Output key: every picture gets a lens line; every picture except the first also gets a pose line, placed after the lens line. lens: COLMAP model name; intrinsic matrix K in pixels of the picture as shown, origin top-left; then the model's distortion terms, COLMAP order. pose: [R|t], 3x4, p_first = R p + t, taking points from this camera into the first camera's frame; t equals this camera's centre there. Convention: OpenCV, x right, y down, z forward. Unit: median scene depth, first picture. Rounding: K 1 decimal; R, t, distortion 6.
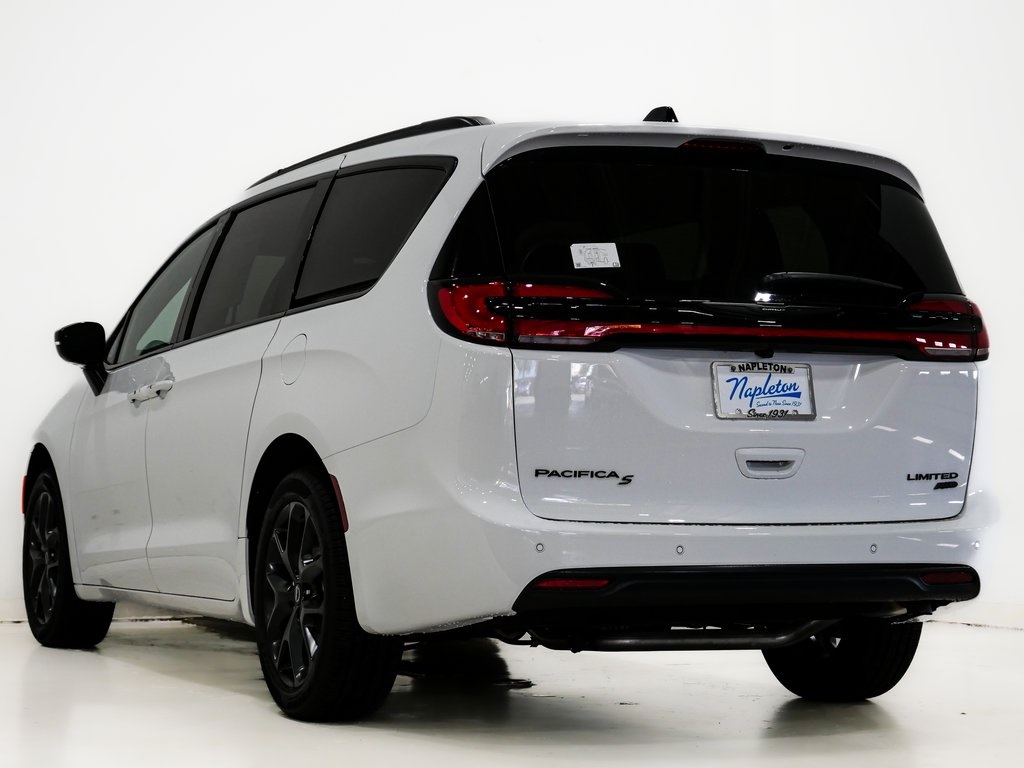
lens RADIAL K [[2473.3, 0, 512.4], [0, 2473.3, 384.4], [0, 0, 1]] dist [-0.044283, 0.000000]
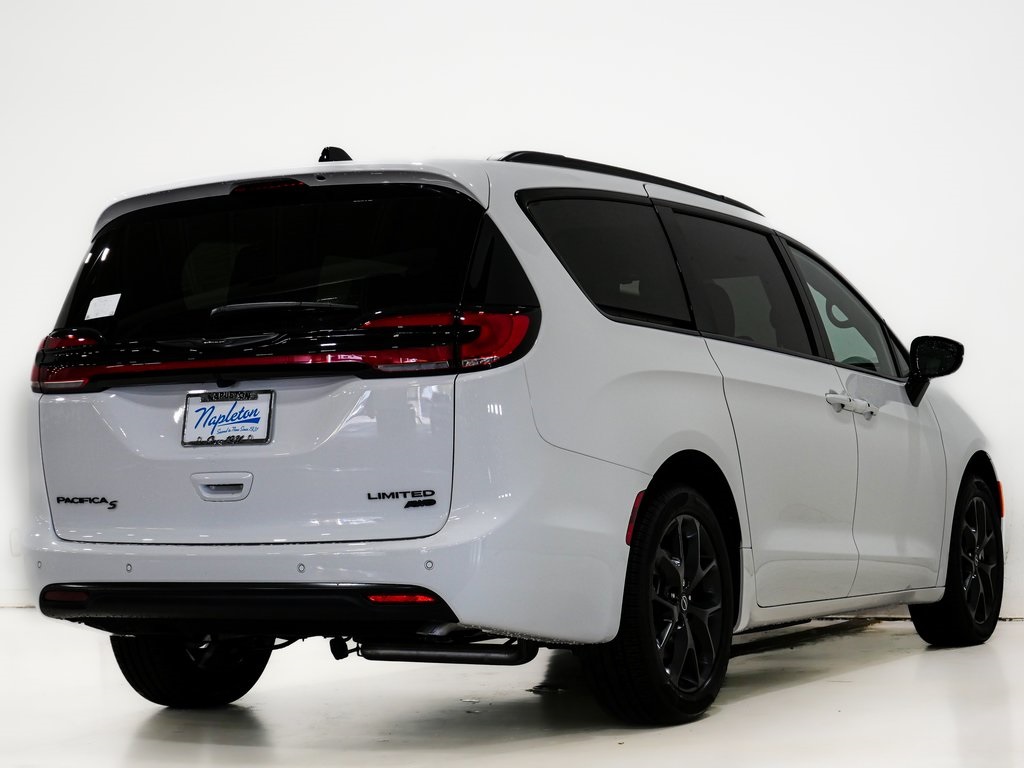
lens RADIAL K [[2419.5, 0, 514.4], [0, 2419.5, 385.1], [0, 0, 1]] dist [-0.140423, 0.000000]
pose [[0.608243, -0.052685, -0.792001, 0.998417], [0.053080, 0.998261, -0.025641, 0.021513], [0.791974, -0.026443, 0.609982, 0.466157]]
